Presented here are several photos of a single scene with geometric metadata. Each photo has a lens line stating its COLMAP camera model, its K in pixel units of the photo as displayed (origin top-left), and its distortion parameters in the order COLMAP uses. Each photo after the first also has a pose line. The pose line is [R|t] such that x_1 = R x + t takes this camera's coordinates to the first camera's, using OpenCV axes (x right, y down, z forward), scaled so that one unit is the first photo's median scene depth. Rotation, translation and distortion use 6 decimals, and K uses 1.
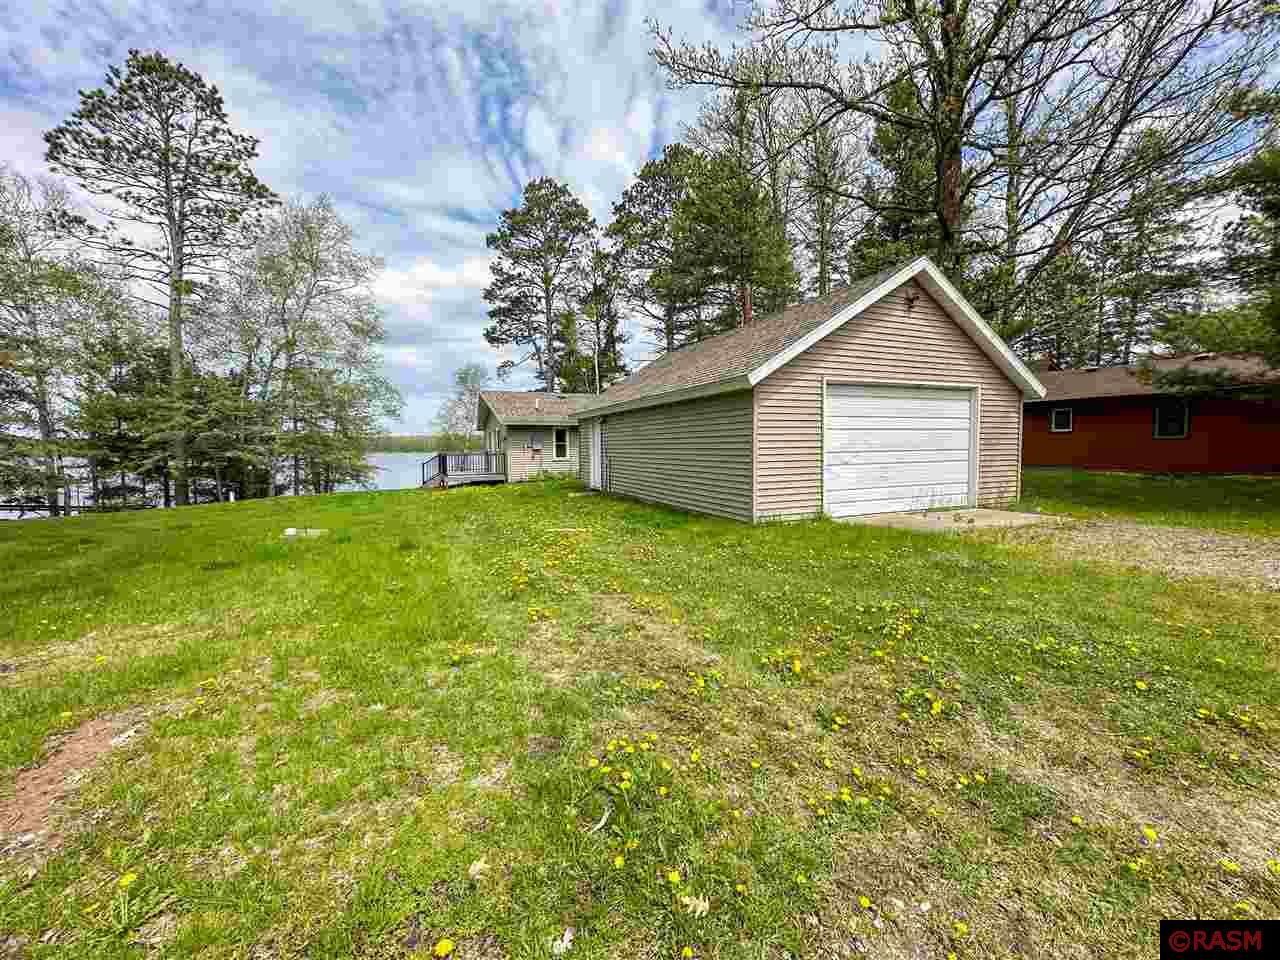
lens RADIAL K [[507.6, 0, 639.9], [0, 507.6, 476.0], [0, 0, 1]] dist [-0.003361, -0.000219]
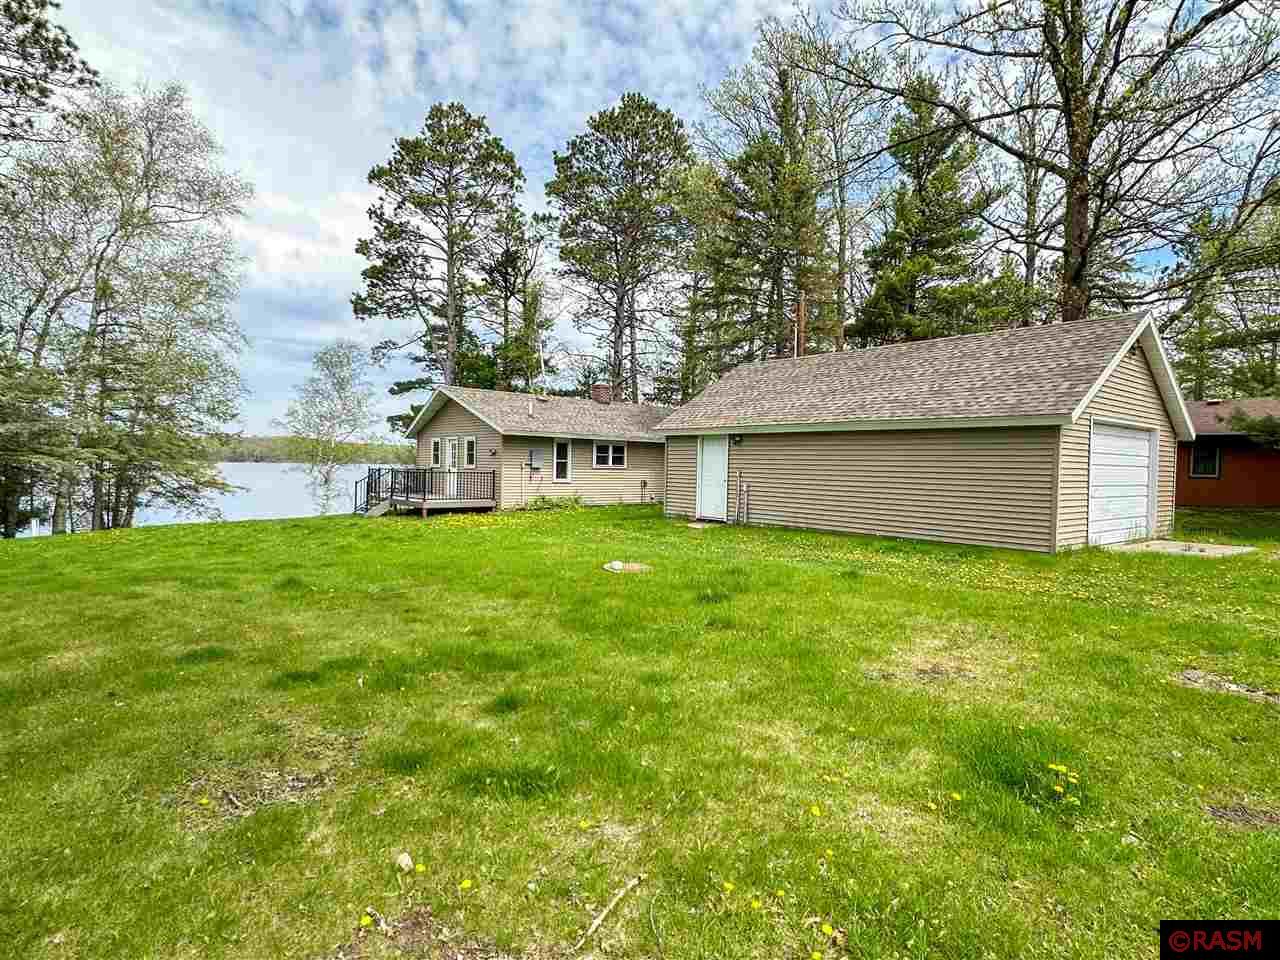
lens RADIAL K [[676.5, 0, 640.1], [0, 676.5, 483.1], [0, 0, 1]] dist [-0.000349, -0.000127]
pose [[0.961994, 0.024356, 0.271982, -0.200420], [-0.015950, 0.999326, -0.033076, 0.001782], [-0.272604, 0.027481, 0.961734, -0.022606]]
